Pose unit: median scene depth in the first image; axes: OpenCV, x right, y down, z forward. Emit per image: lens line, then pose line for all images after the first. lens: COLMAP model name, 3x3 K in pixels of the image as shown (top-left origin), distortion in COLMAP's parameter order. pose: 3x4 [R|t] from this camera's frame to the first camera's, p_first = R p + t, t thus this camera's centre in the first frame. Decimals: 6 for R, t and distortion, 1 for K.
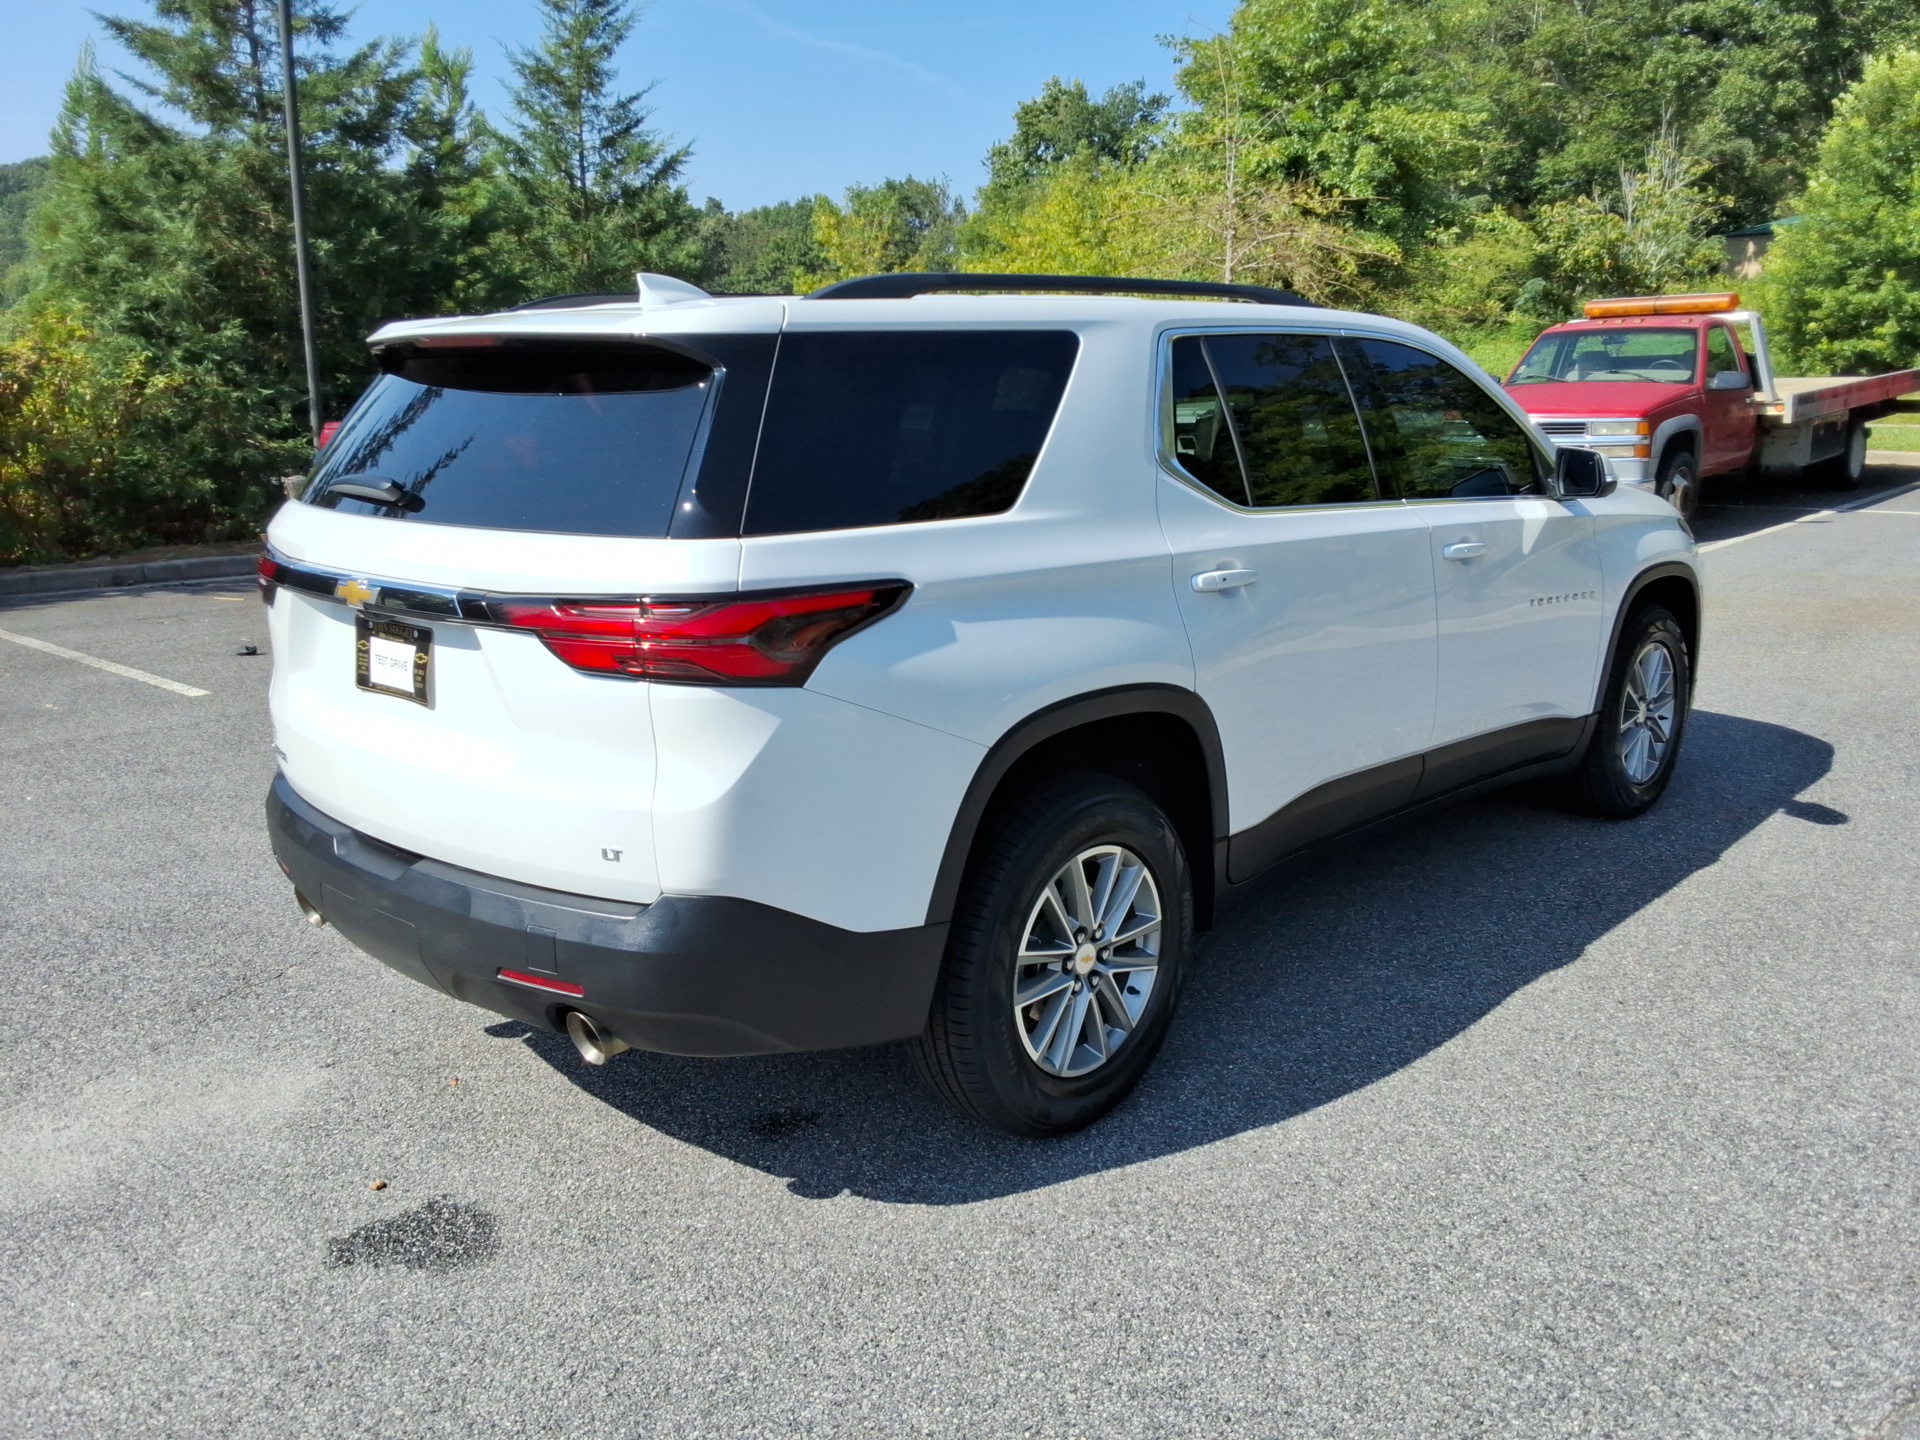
lens RADIAL K [[1536.6, 0, 973.0], [0, 1536.6, 699.9], [0, 0, 1]] dist [0.116944, -0.181372]
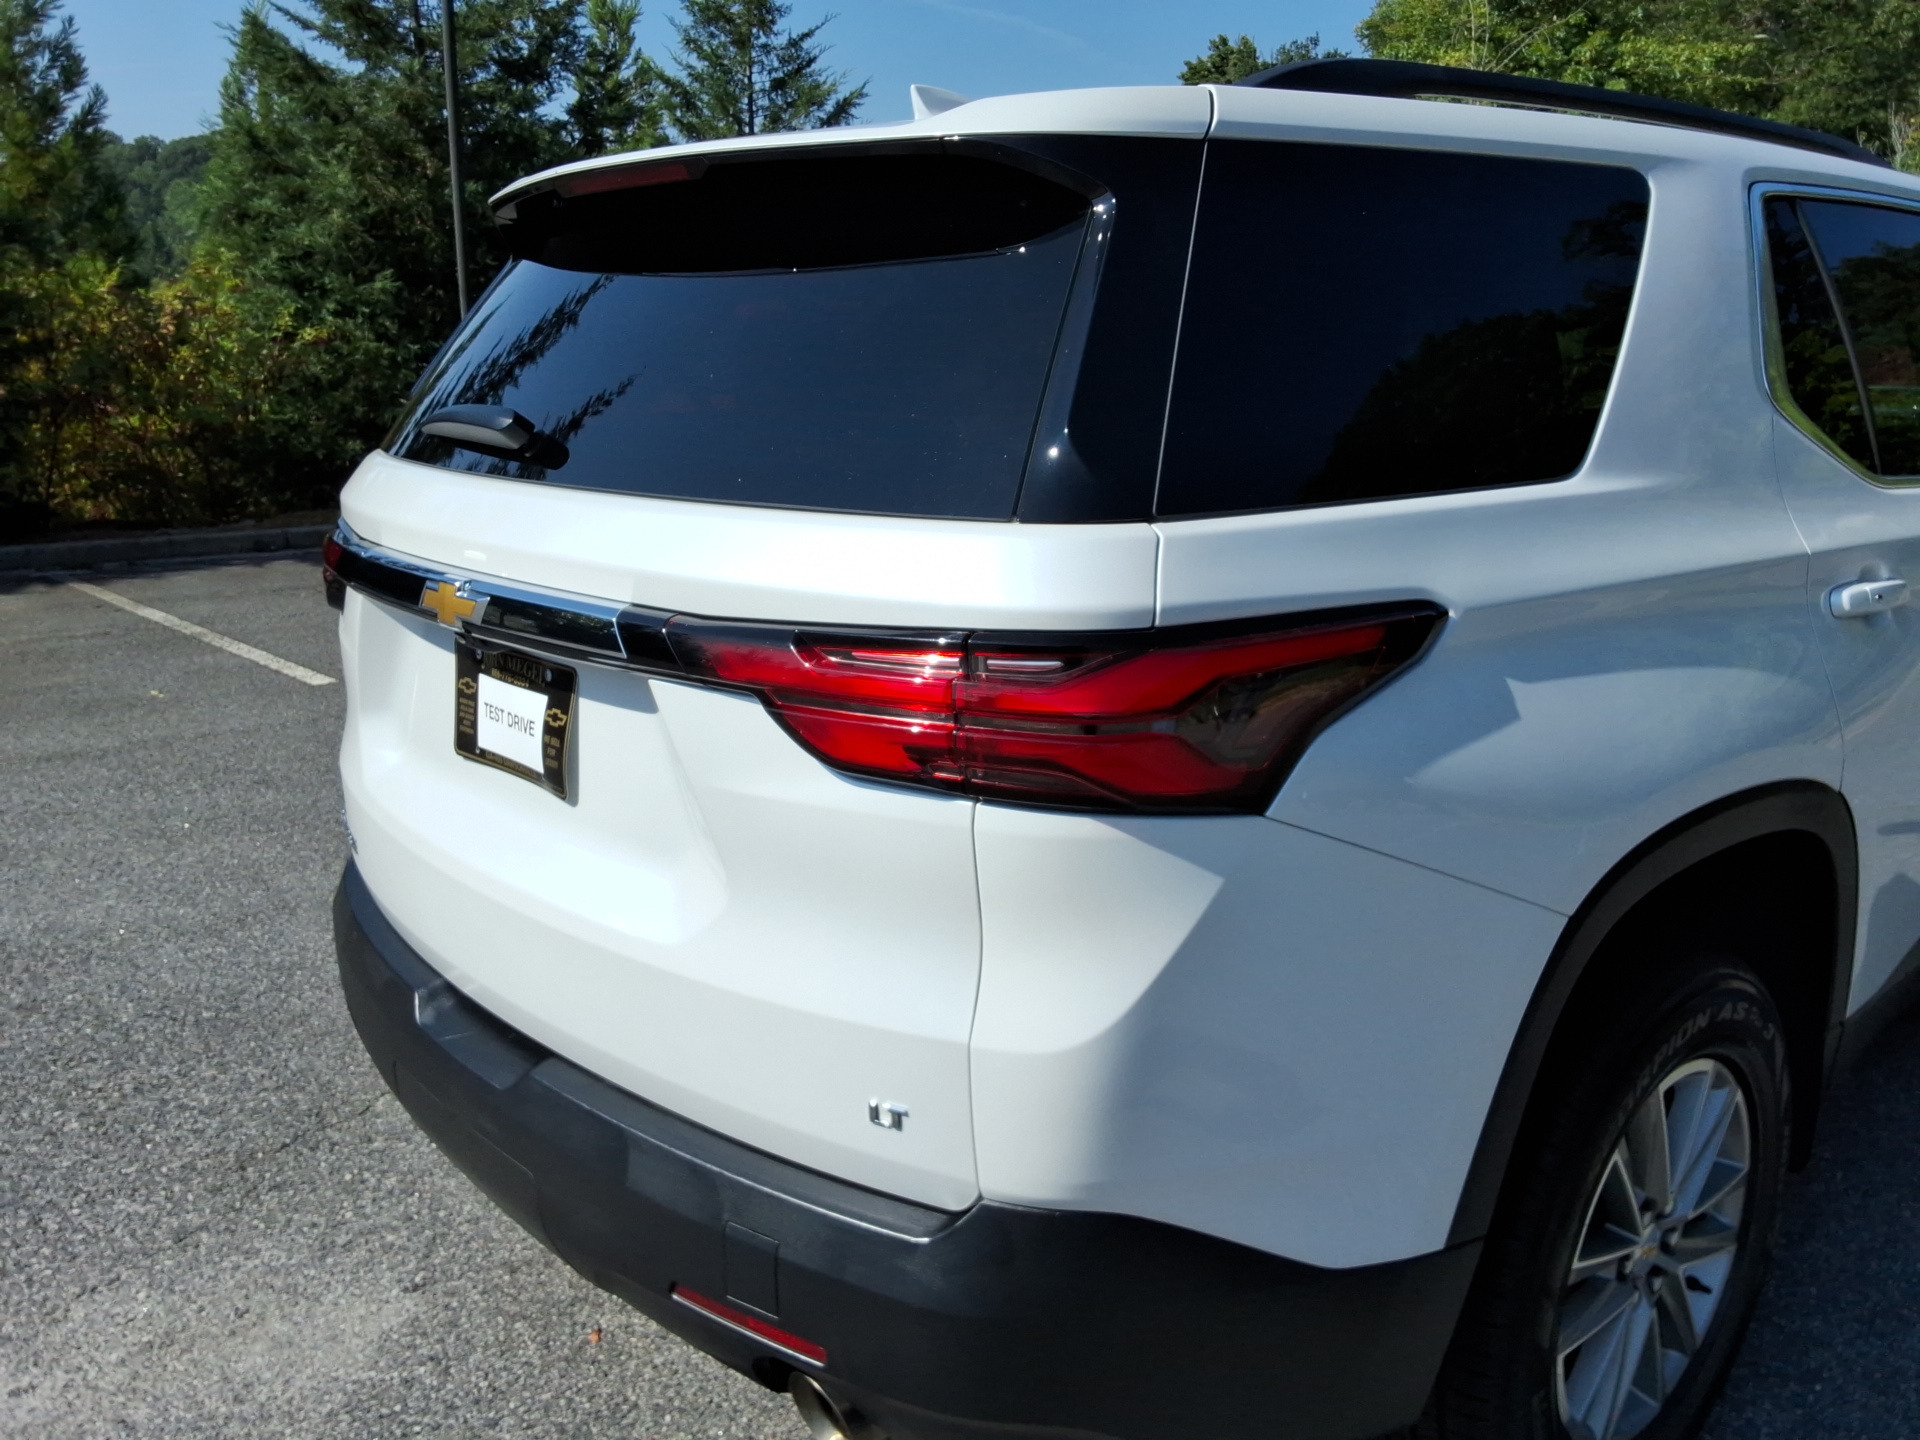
lens RADIAL K [[1536.6, 0, 973.0], [0, 1536.6, 699.9], [0, 0, 1]] dist [0.116944, -0.181372]
pose [[0.995712, 0.026444, -0.088642, -0.033264], [-0.024968, 0.999531, 0.017723, -0.010904], [0.089069, -0.015434, 0.995906, 0.098040]]
